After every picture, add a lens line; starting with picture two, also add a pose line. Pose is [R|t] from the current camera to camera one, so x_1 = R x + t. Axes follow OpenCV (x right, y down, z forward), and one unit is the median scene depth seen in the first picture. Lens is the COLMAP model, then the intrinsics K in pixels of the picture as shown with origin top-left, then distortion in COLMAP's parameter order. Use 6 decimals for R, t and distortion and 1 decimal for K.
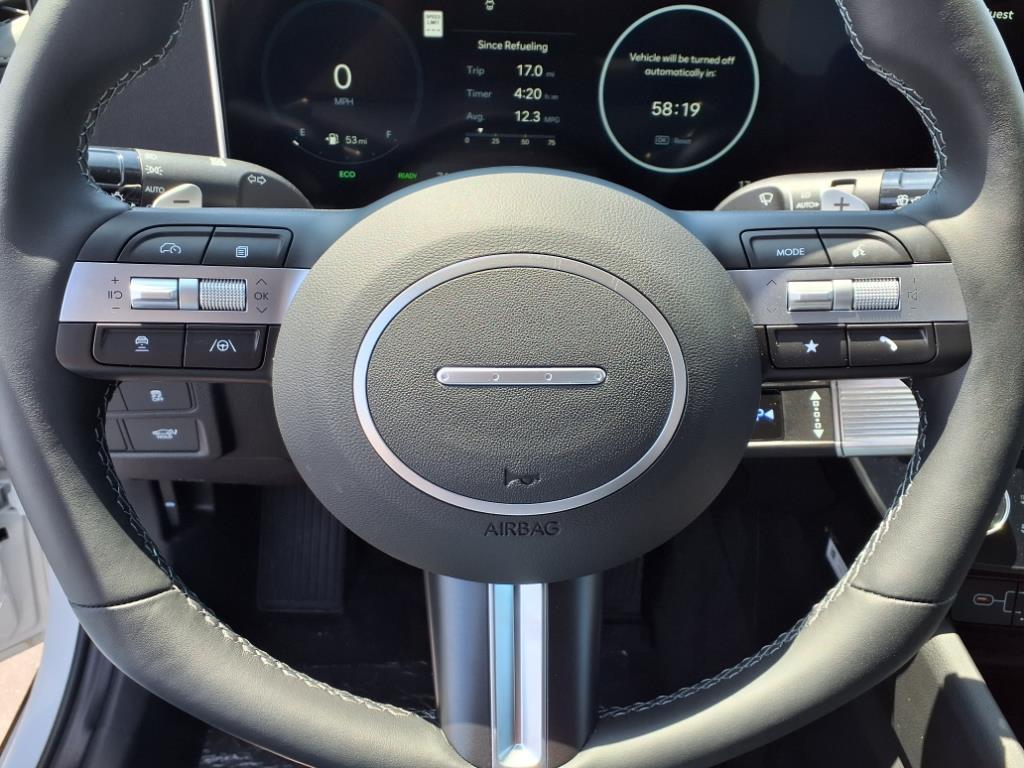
lens RADIAL K [[863.2, 0, 487.8], [0, 863.2, 384.4], [0, 0, 1]] dist [-0.058951, -0.000736]
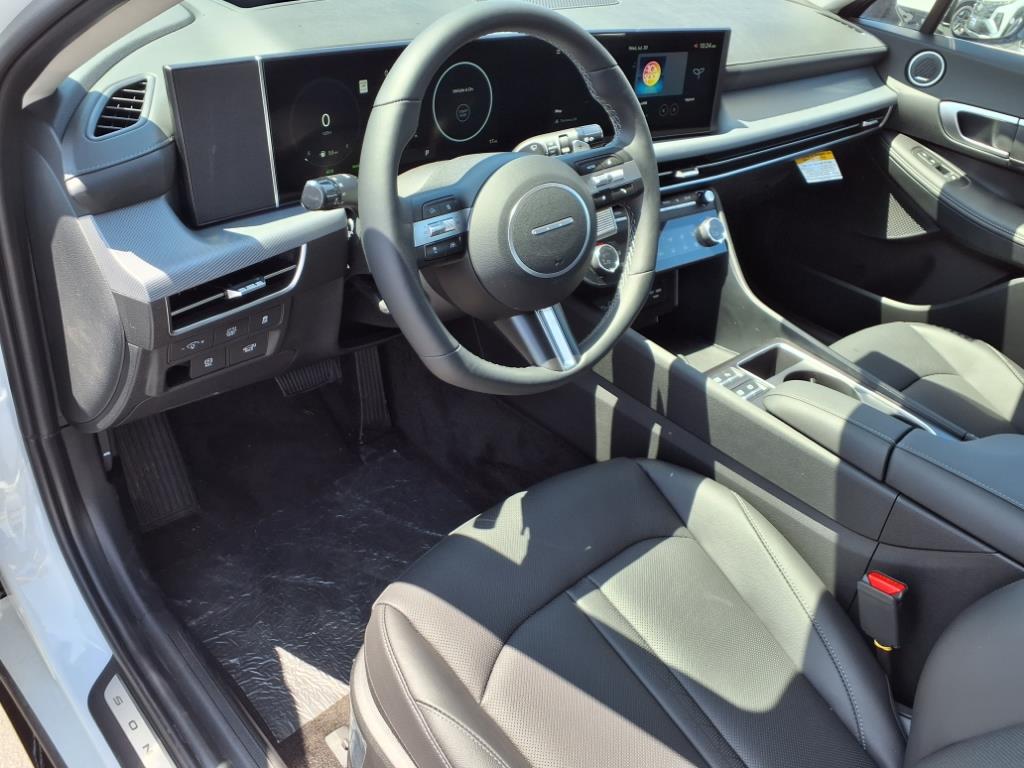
lens RADIAL K [[828.9, 0, 512.0], [0, 828.9, 384.0], [0, 0, 1]] dist [0.005626, -0.002714]
pose [[0.726166, -0.338136, 0.598621, -1.753434], [0.278664, 0.940727, 0.193339, -0.078649], [-0.628513, 0.026418, 0.777350, -0.997727]]
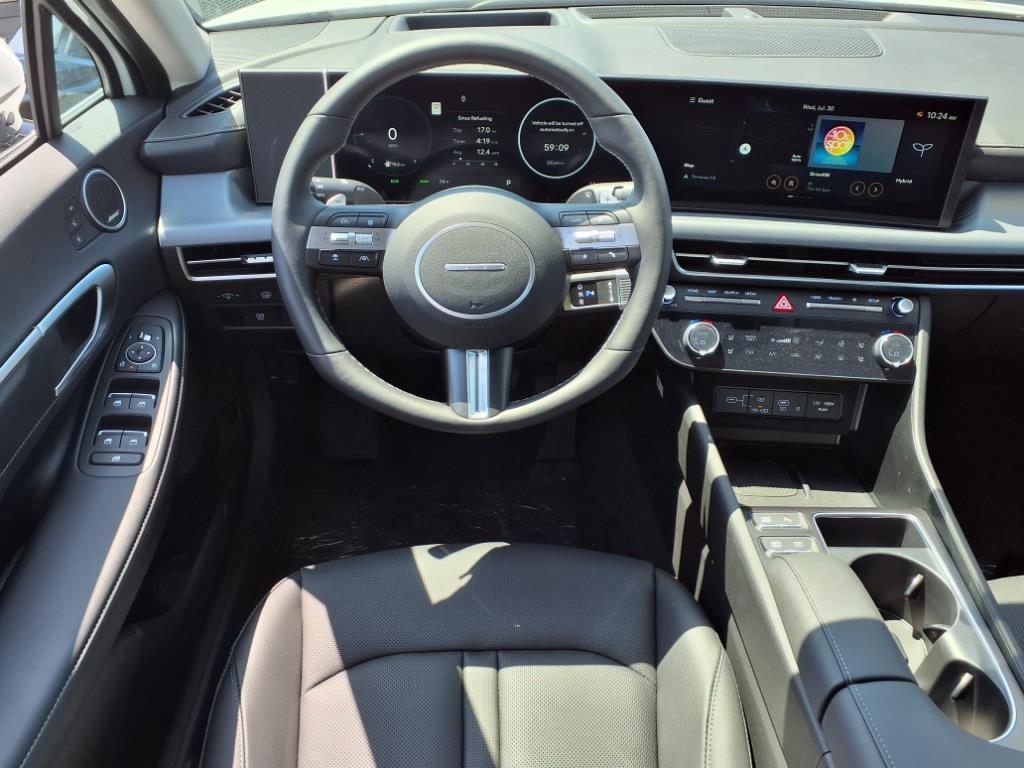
lens RADIAL K [[828.9, 0, 512.0], [0, 828.9, 384.0], [0, 0, 1]] dist [0.005626, -0.002714]
pose [[0.999002, -0.017985, 0.040892, 0.037157], [0.015691, 0.998322, 0.055739, 0.201302], [-0.041826, -0.055042, 0.997608, -1.553670]]
